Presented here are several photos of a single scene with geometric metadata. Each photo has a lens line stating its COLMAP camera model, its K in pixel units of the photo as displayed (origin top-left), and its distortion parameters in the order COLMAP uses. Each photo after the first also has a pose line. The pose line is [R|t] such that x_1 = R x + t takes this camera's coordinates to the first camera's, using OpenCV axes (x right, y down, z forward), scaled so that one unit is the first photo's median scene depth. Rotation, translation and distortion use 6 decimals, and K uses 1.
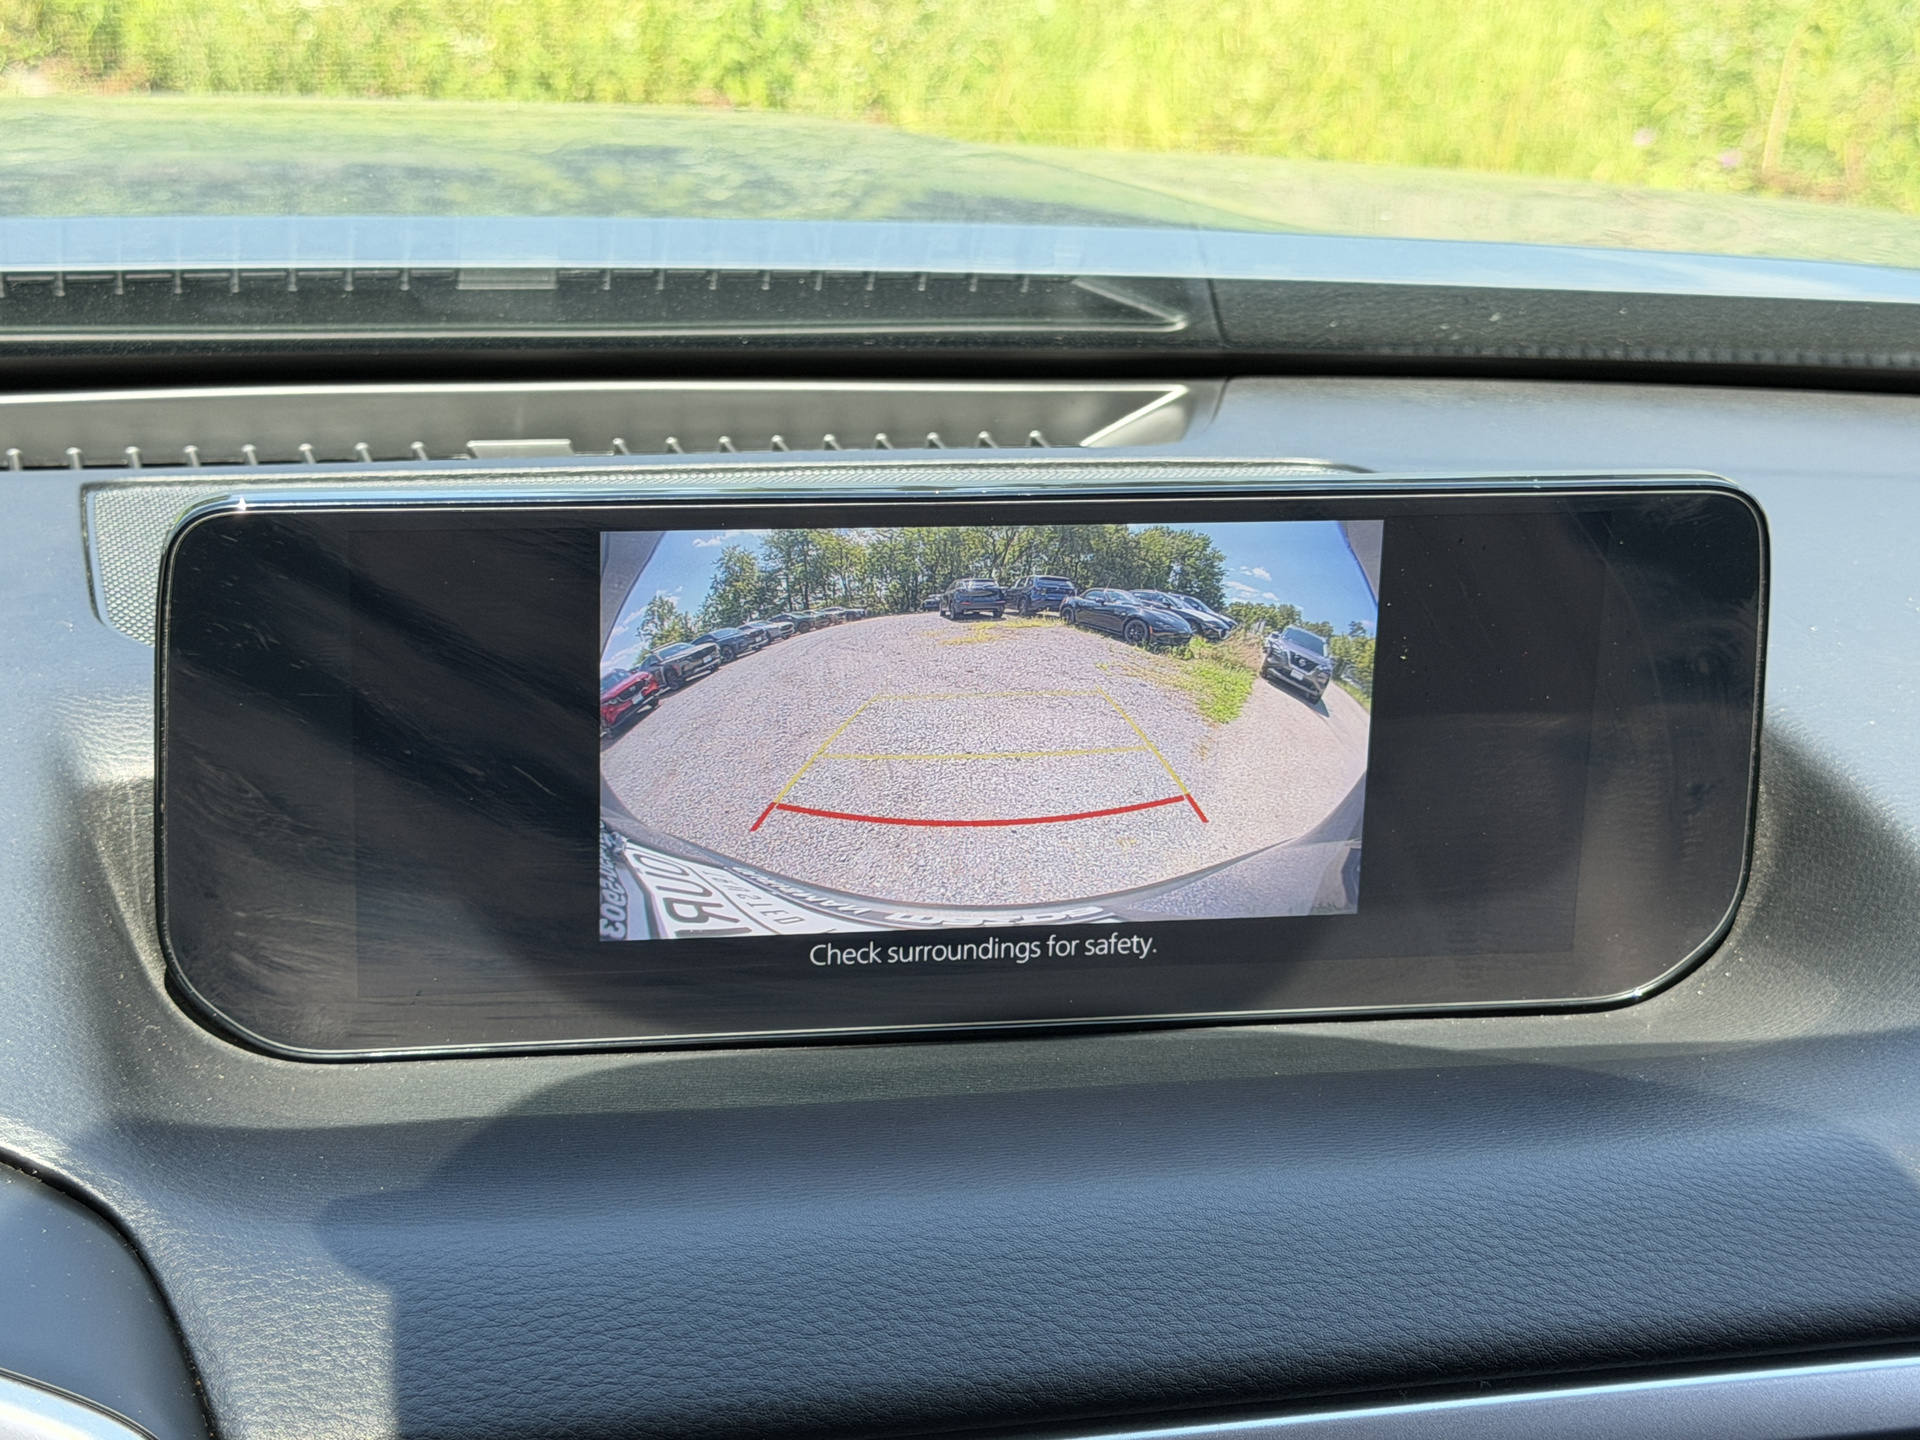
lens RADIAL K [[3484.4, 0, 943.1], [0, 3484.4, 722.5], [0, 0, 1]] dist [0.111151, 0.000000]
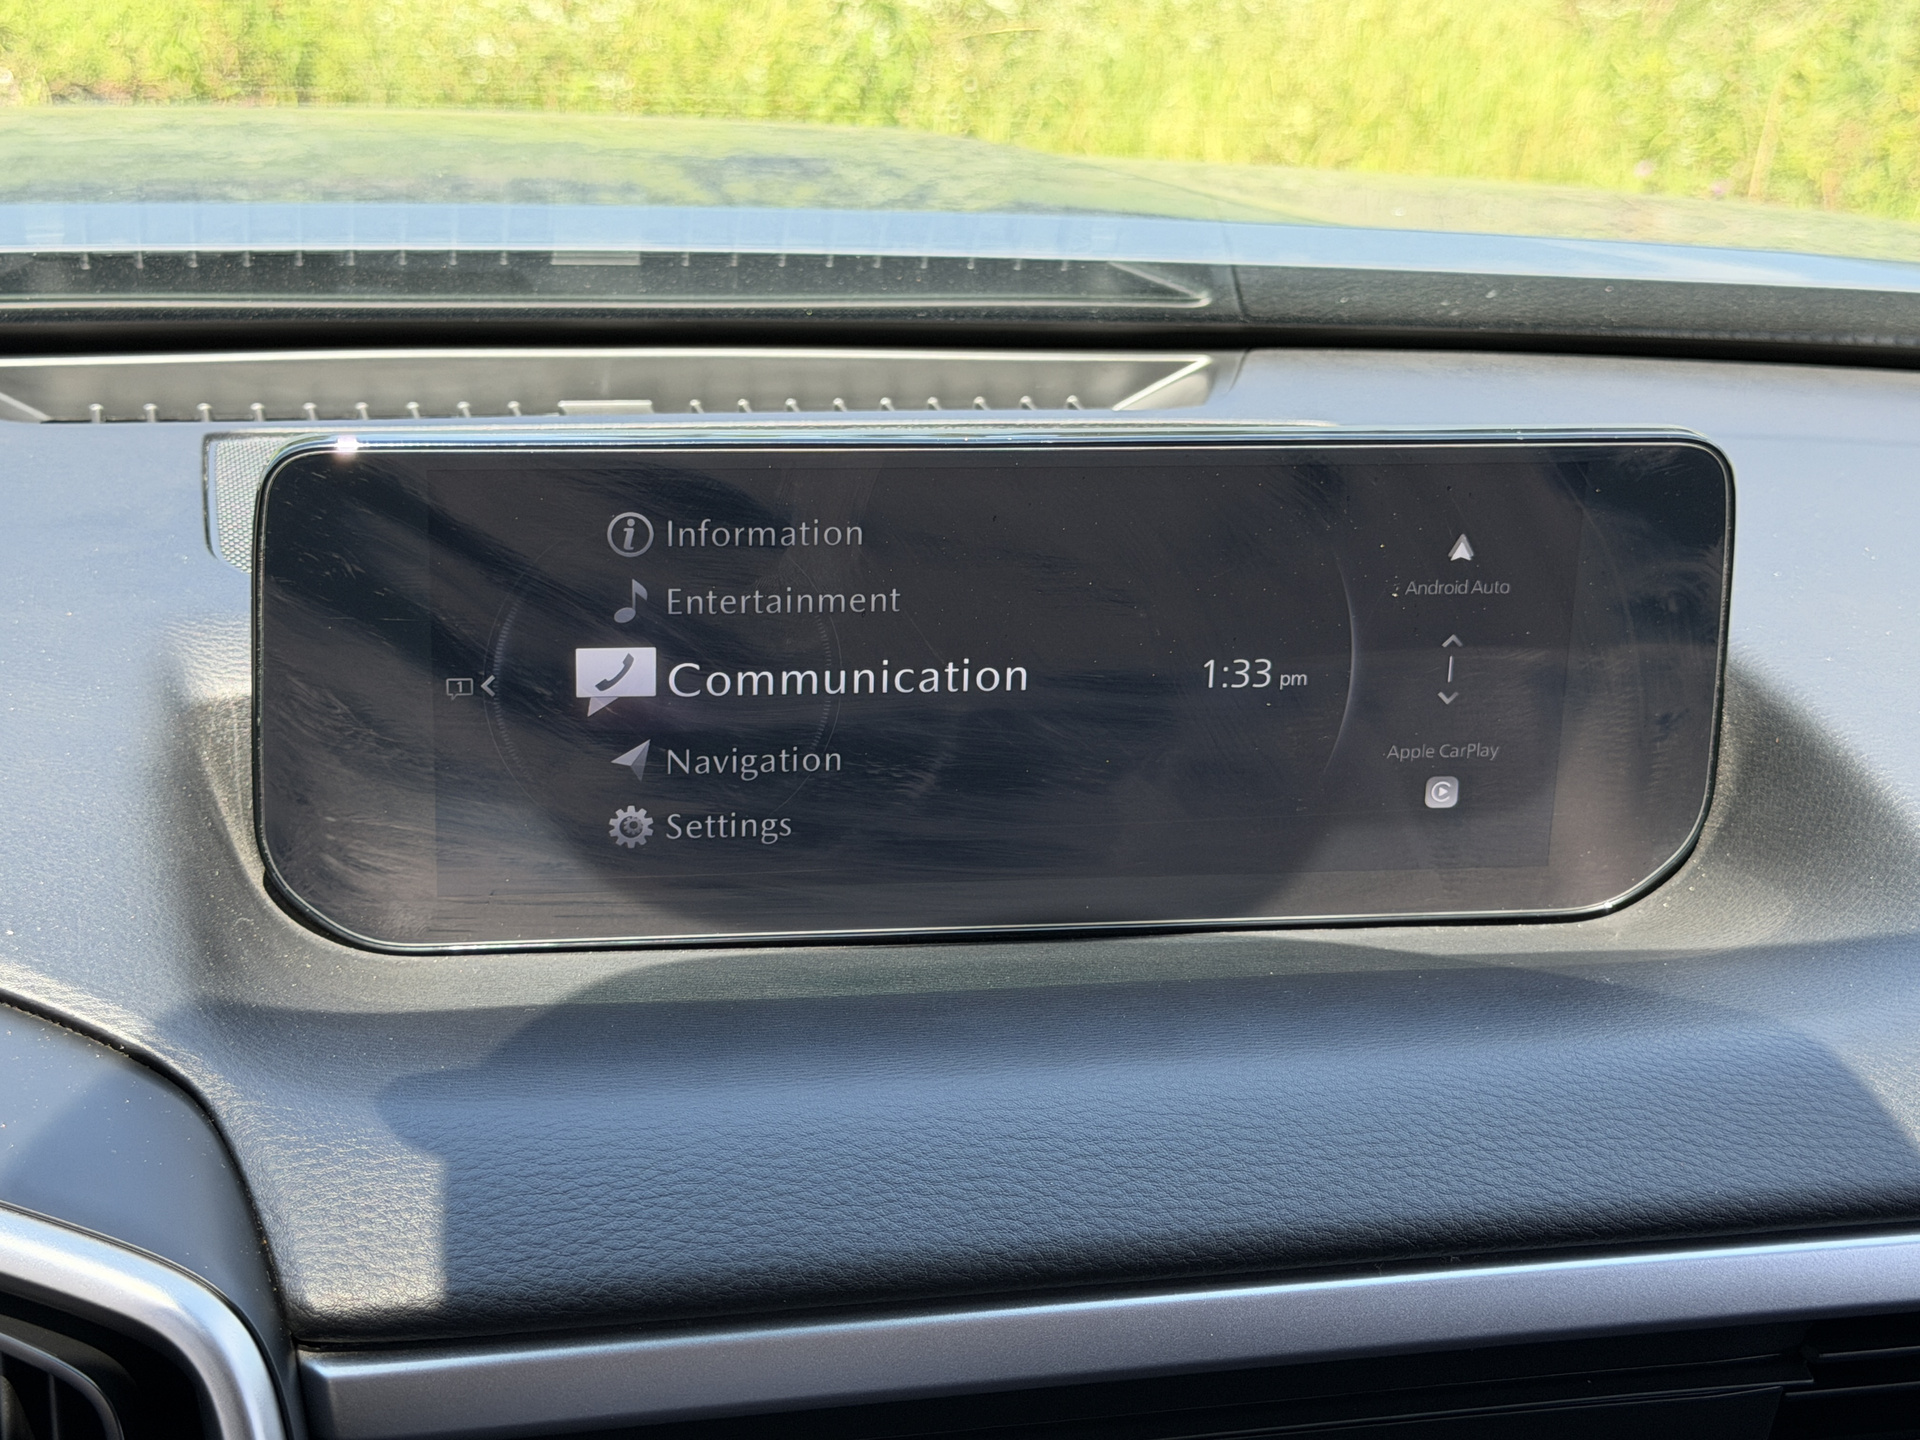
lens RADIAL K [[3042.5, 0, 948.9], [0, 3042.5, 731.1], [0, 0, 1]] dist [0.109309, 0.000000]
pose [[0.999677, 0.008940, -0.023792, 0.015679], [-0.008547, 0.999826, 0.016565, 0.009314], [0.023936, -0.016356, 0.999580, 0.044510]]
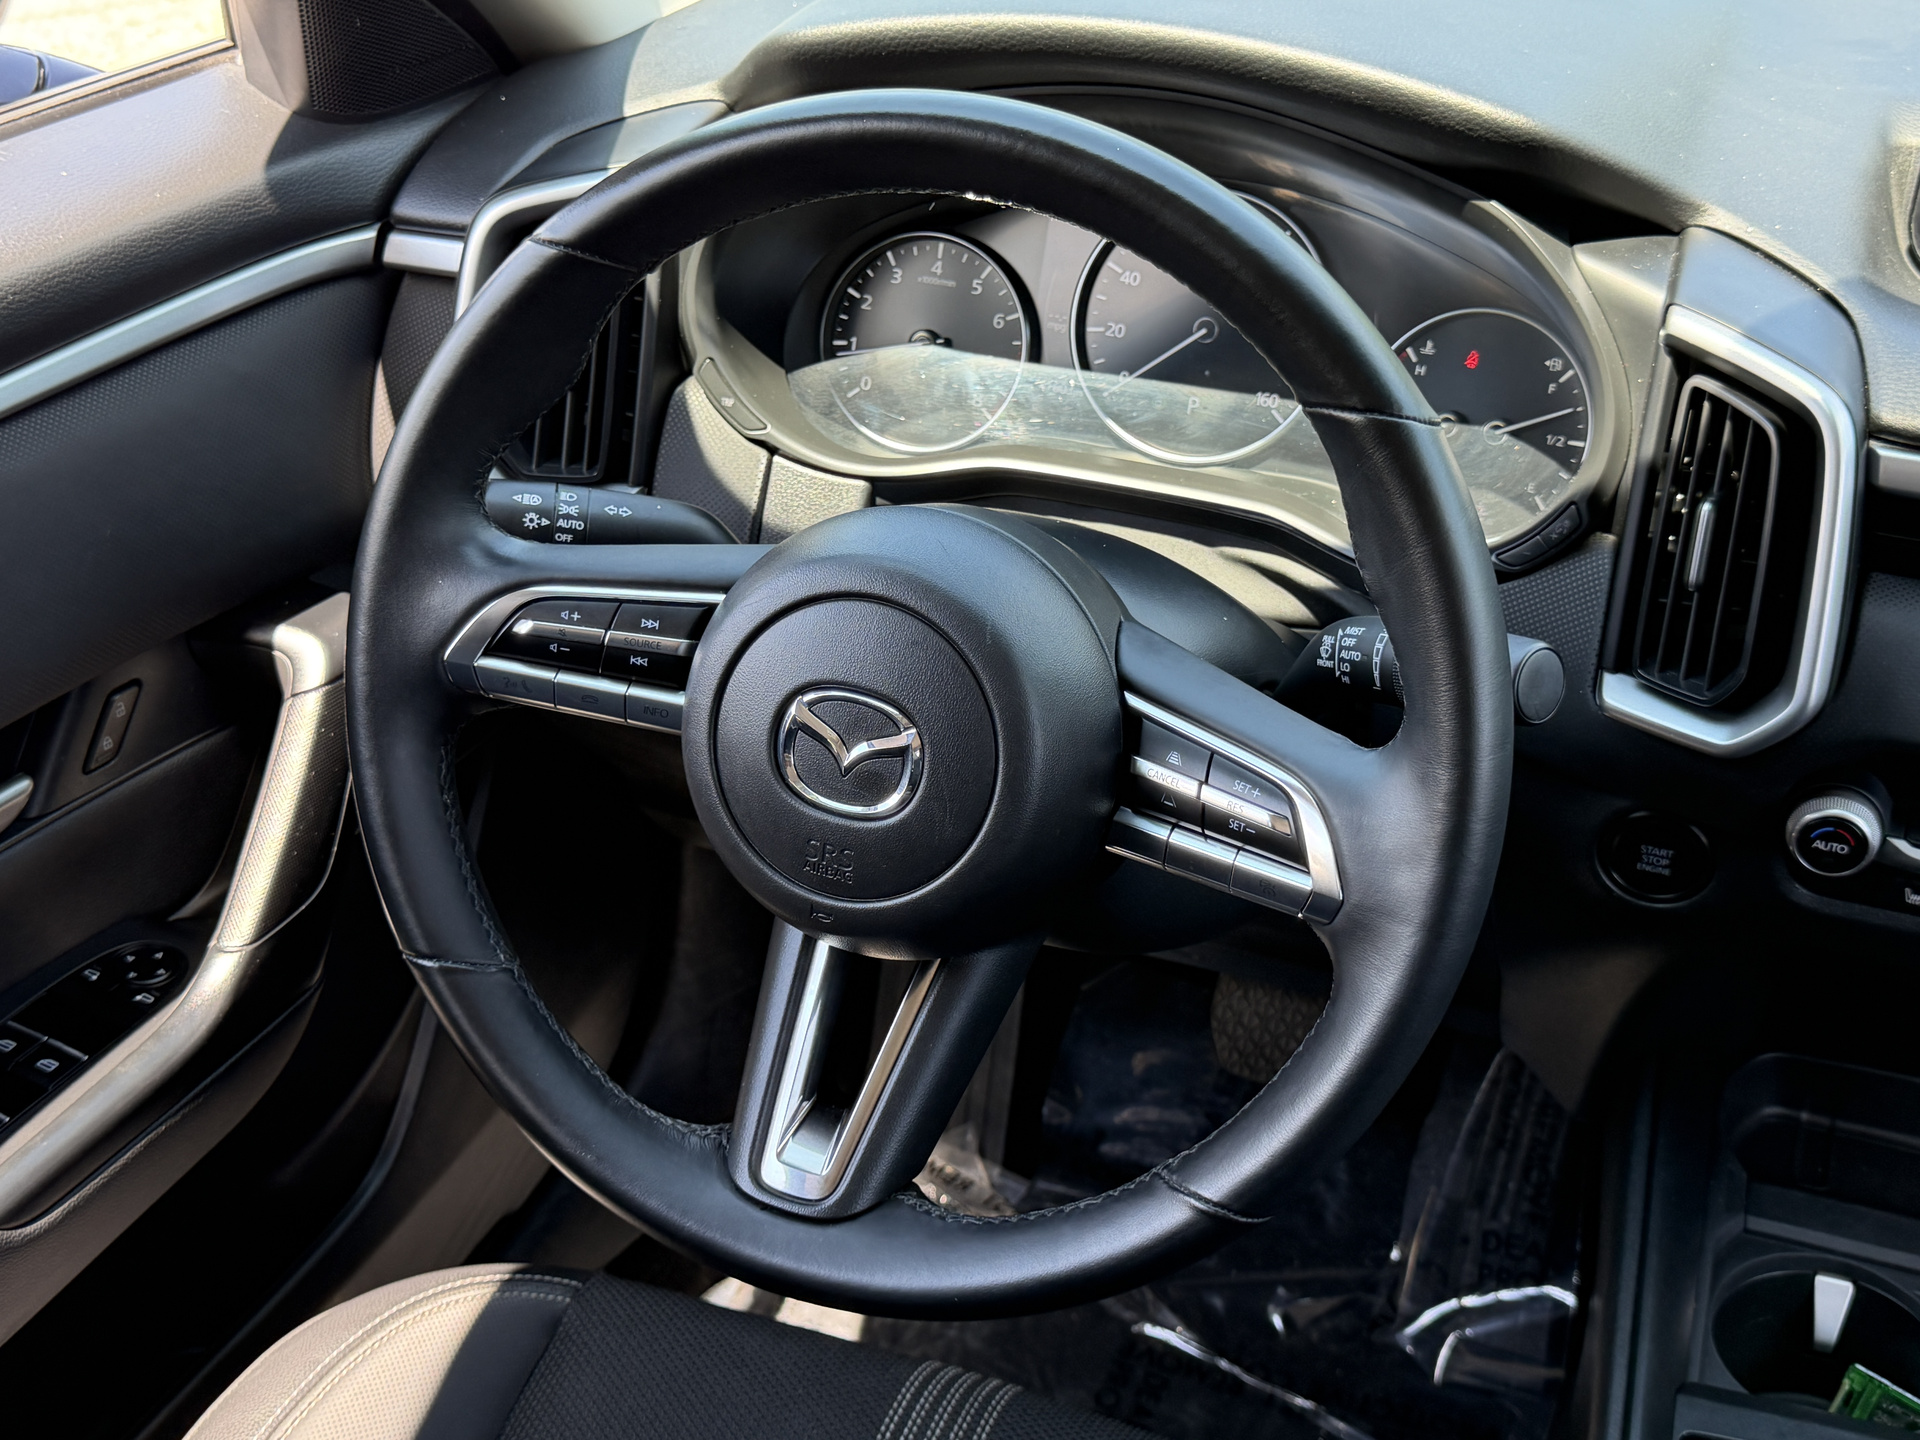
lens RADIAL K [[2215.5, 0, 963.5], [0, 2215.5, 730.7], [0, 0, 1]] dist [0.051978, 0.000000]
pose [[0.789518, 0.281312, -0.545458, 0.127793], [-0.159606, 0.952296, 0.260112, 0.088808], [0.592610, -0.118305, 0.796754, -0.370197]]
